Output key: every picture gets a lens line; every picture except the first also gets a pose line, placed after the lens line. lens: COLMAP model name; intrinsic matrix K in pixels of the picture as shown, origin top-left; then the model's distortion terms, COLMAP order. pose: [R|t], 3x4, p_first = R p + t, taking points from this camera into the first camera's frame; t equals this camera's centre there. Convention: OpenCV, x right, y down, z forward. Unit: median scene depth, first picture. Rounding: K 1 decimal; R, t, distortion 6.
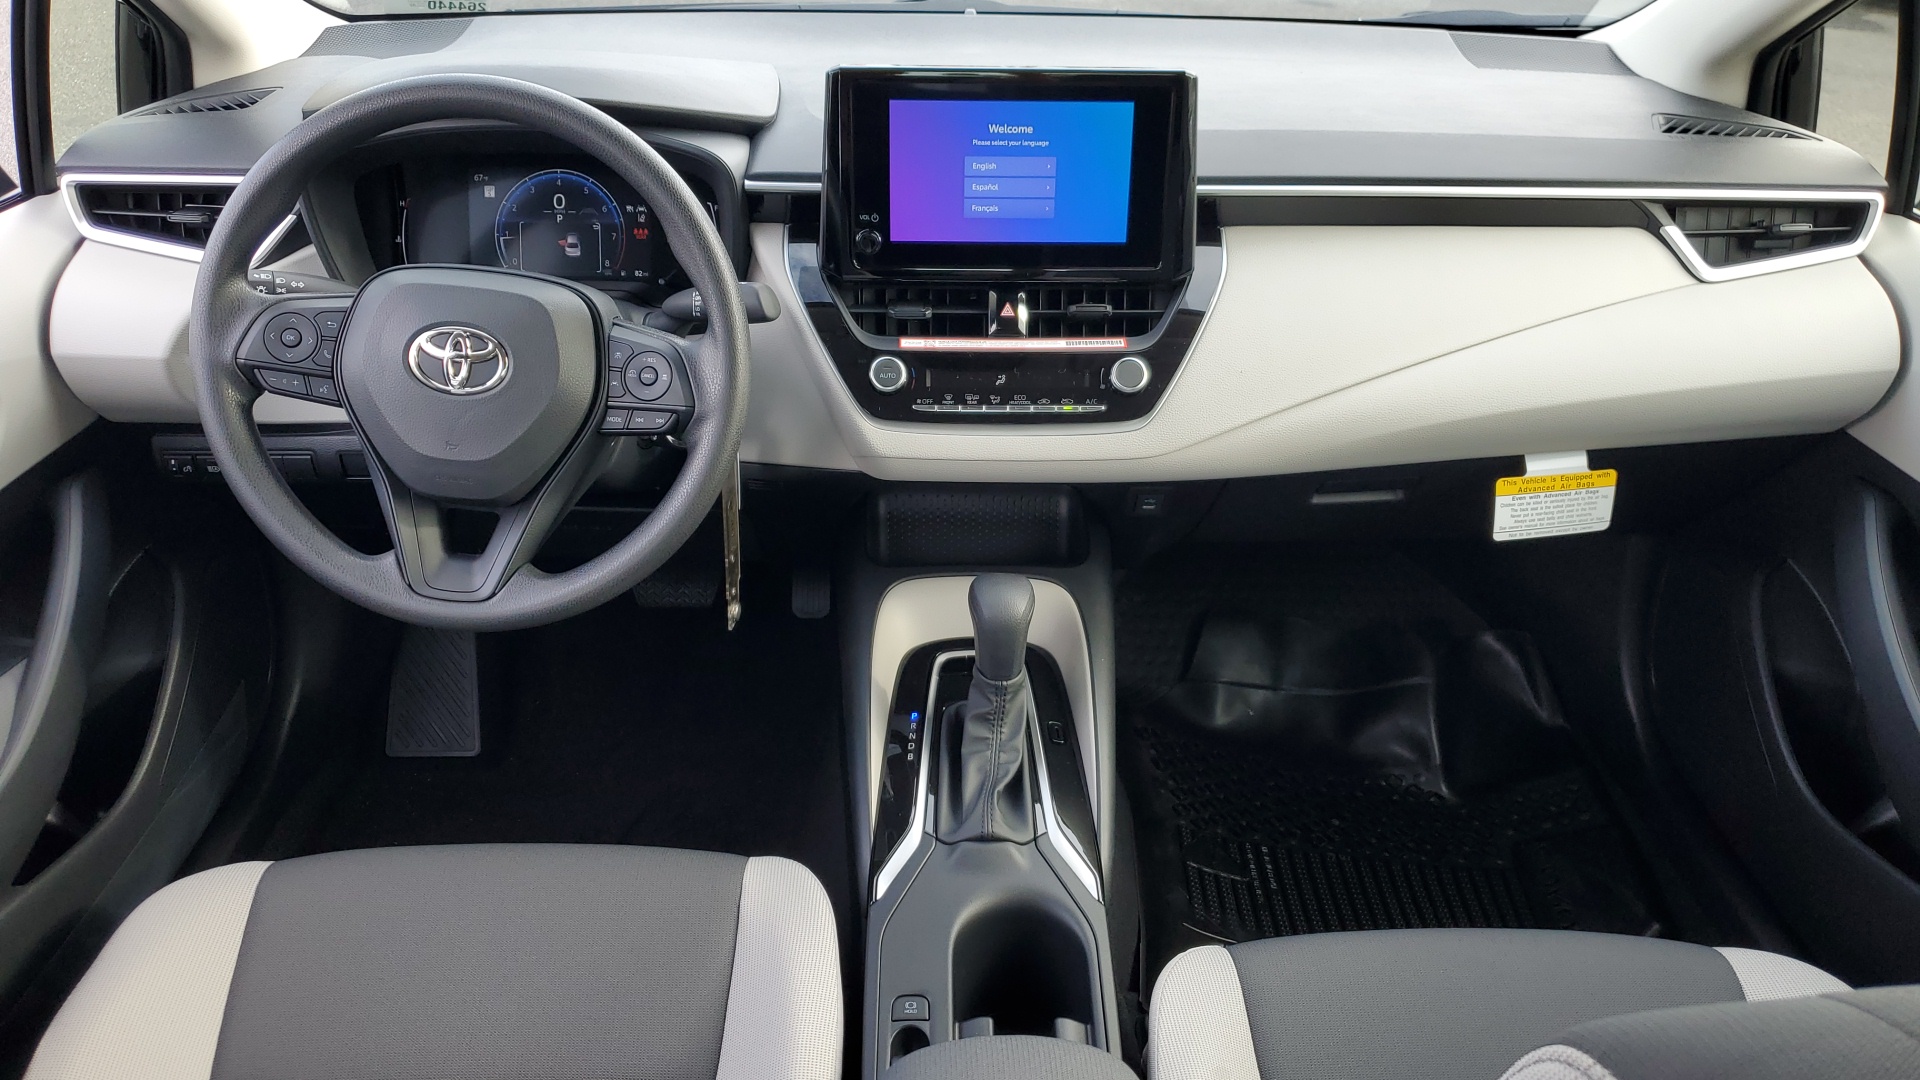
lens RADIAL K [[1511.0, 0, 947.2], [0, 1511.0, 550.2], [0, 0, 1]] dist [0.089615, -0.096868]
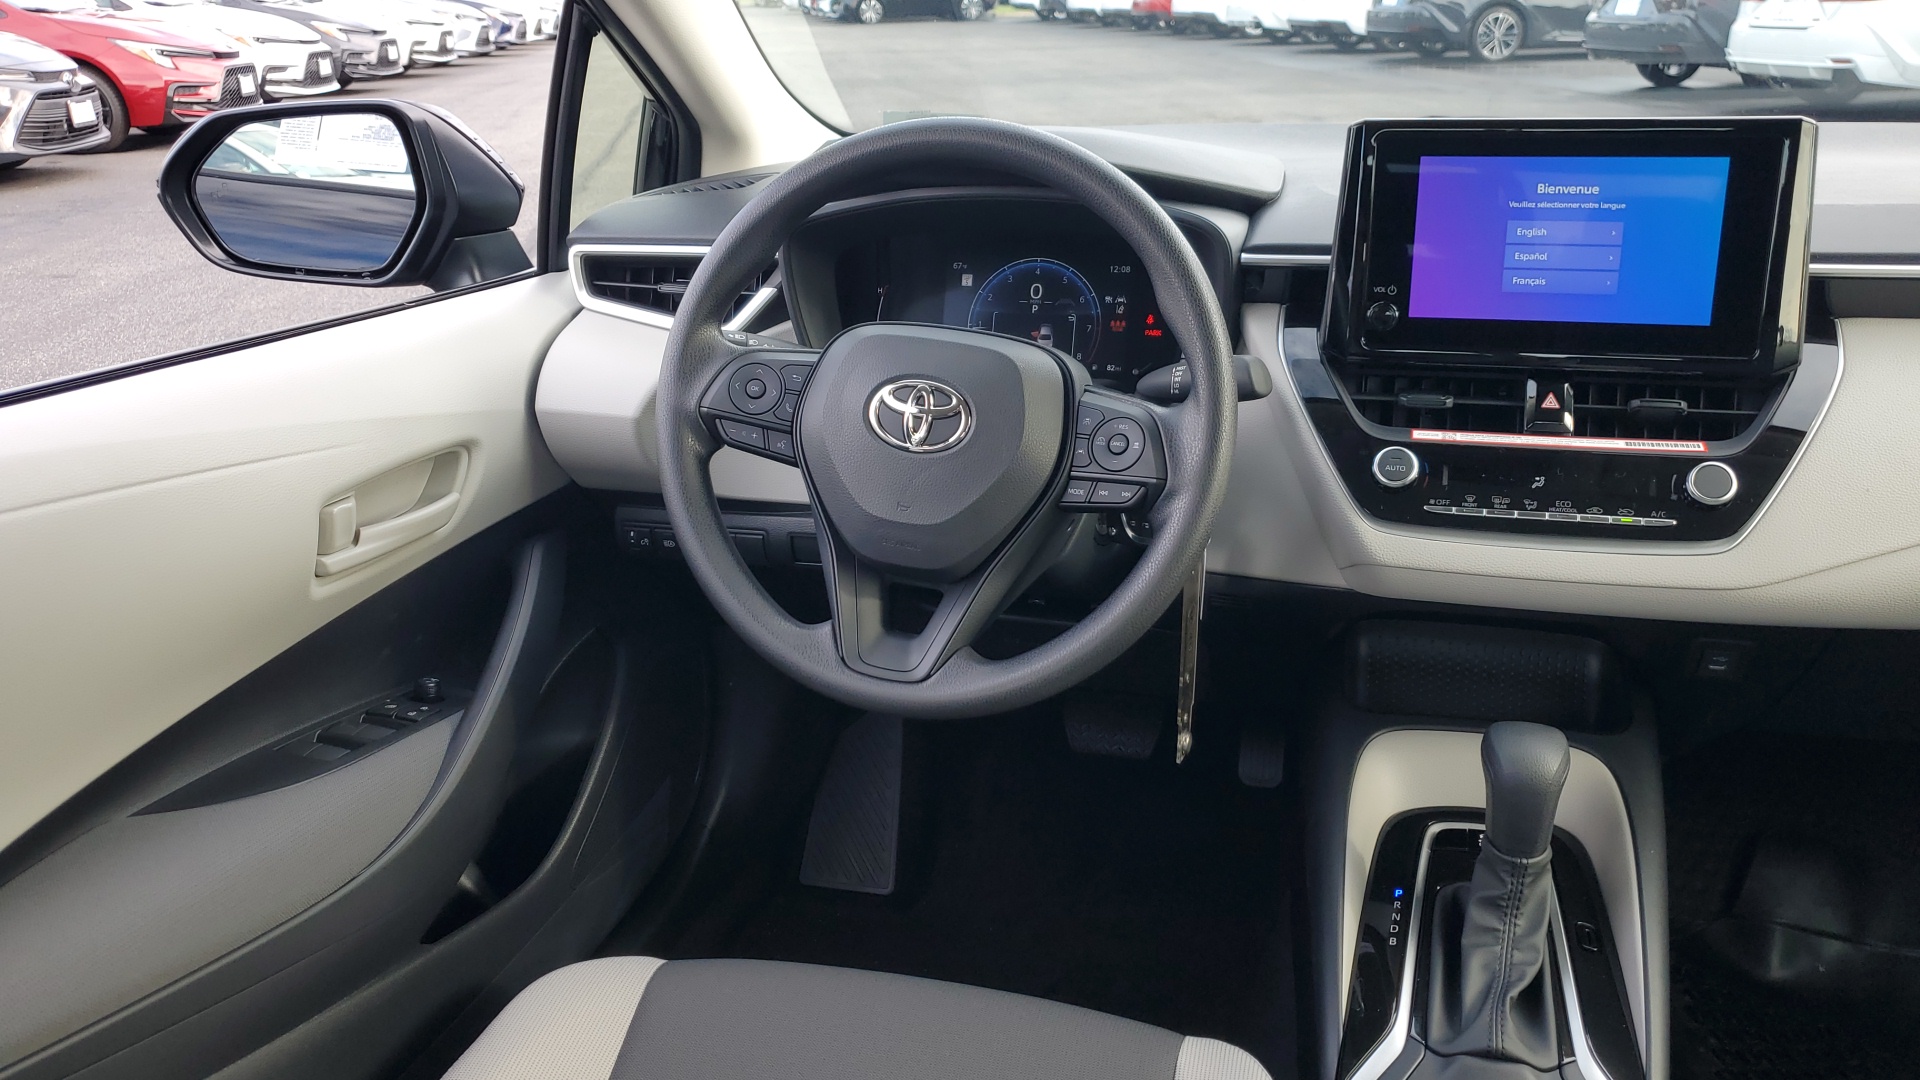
lens RADIAL K [[1511.0, 0, 978.6], [0, 1511.0, 537.7], [0, 0, 1]] dist [0.089615, -0.096868]
pose [[0.963496, 0.058753, -0.261197, -0.038411], [-0.098534, 0.984963, -0.141913, 0.064047], [0.248932, 0.162469, 0.954797, 0.133182]]
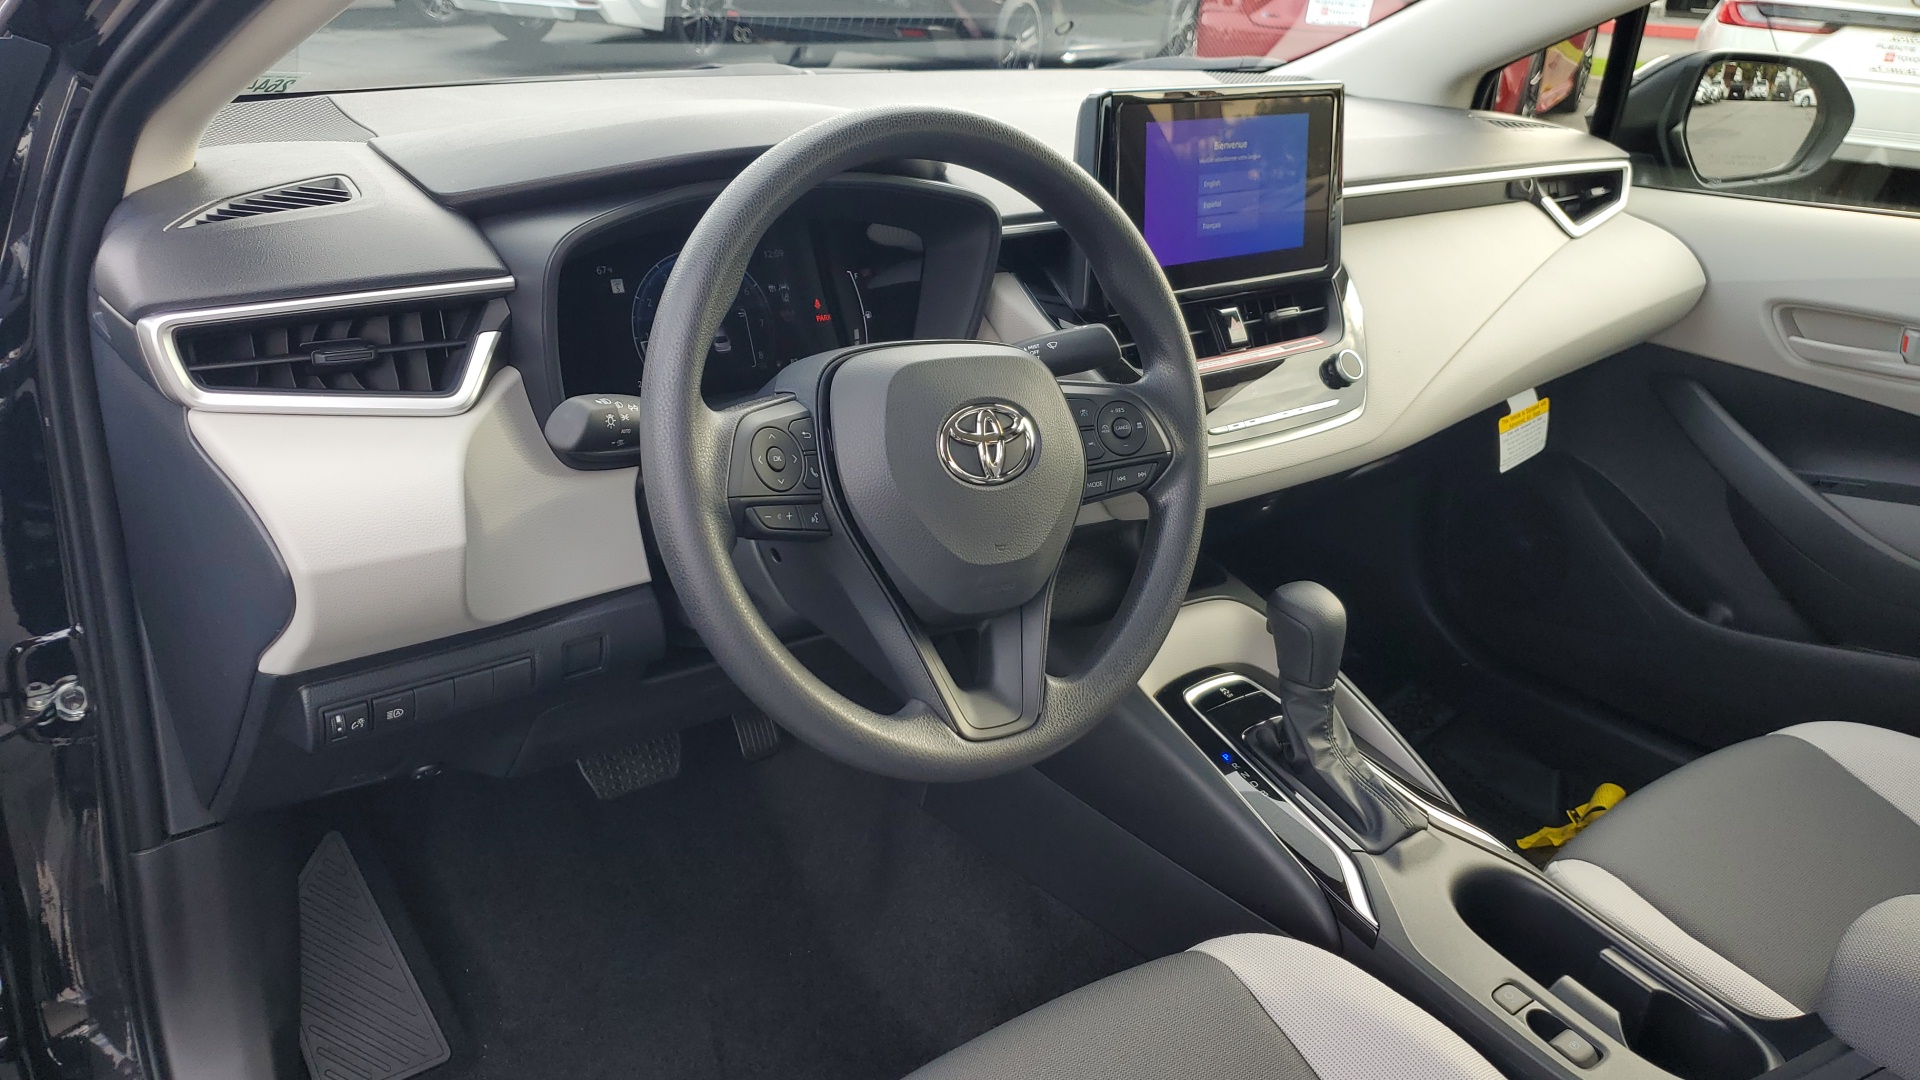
lens RADIAL K [[1511.0, 0, 965.2], [0, 1511.0, 554.3], [0, 0, 1]] dist [0.089615, -0.096868]
pose [[0.787086, -0.215612, 0.577934, -0.705795], [0.261024, 0.965321, 0.004648, -0.063191], [-0.558894, 0.147196, 0.816071, 0.303076]]
